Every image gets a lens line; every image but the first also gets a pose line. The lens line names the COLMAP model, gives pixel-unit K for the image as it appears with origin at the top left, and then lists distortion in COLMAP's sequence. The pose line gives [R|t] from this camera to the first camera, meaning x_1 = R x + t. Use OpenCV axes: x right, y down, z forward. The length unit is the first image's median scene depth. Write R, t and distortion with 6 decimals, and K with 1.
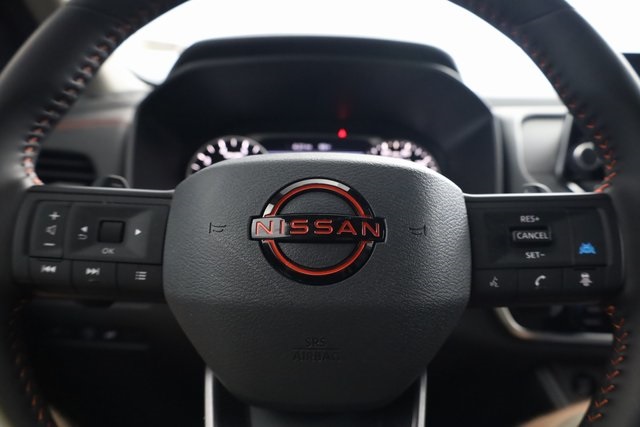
lens RADIAL K [[428.4, 0, 319.4], [0, 428.4, 235.8], [0, 0, 1]] dist [-0.004304, -0.003090]
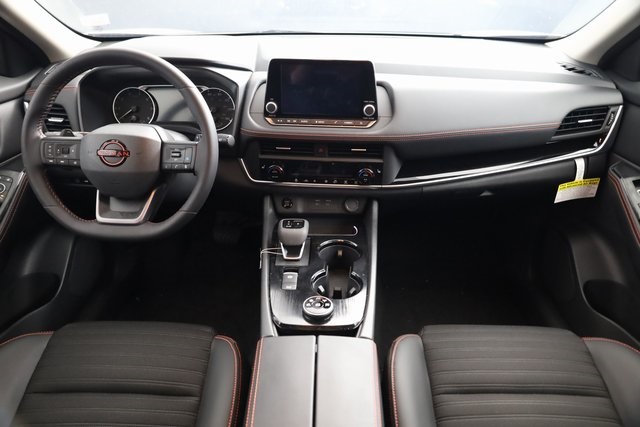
lens RADIAL K [[428.4, 0, 319.4], [0, 428.4, 235.8], [0, 0, 1]] dist [-0.004304, -0.003090]
pose [[0.998525, 0.028208, -0.046388, 1.920671], [-0.012277, 0.949615, 0.313178, -0.502138], [0.052885, -0.312146, 0.948561, -2.654447]]
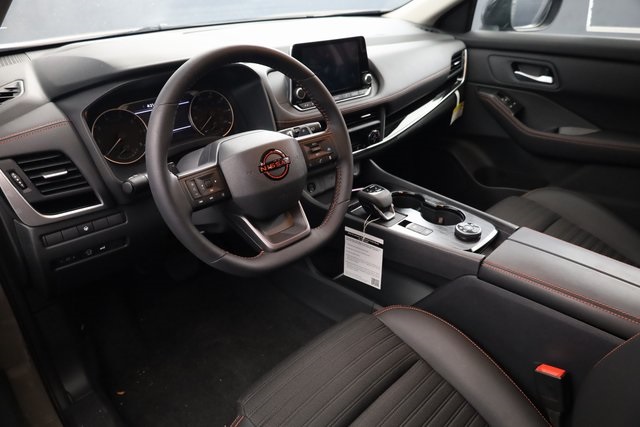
lens RADIAL K [[428.4, 0, 319.4], [0, 428.4, 235.8], [0, 0, 1]] dist [-0.004304, -0.003090]
pose [[0.728350, -0.367416, 0.578370, -1.763119], [0.162056, 0.912504, 0.375599, -0.659335], [-0.665766, -0.179839, 0.724164, -1.672922]]
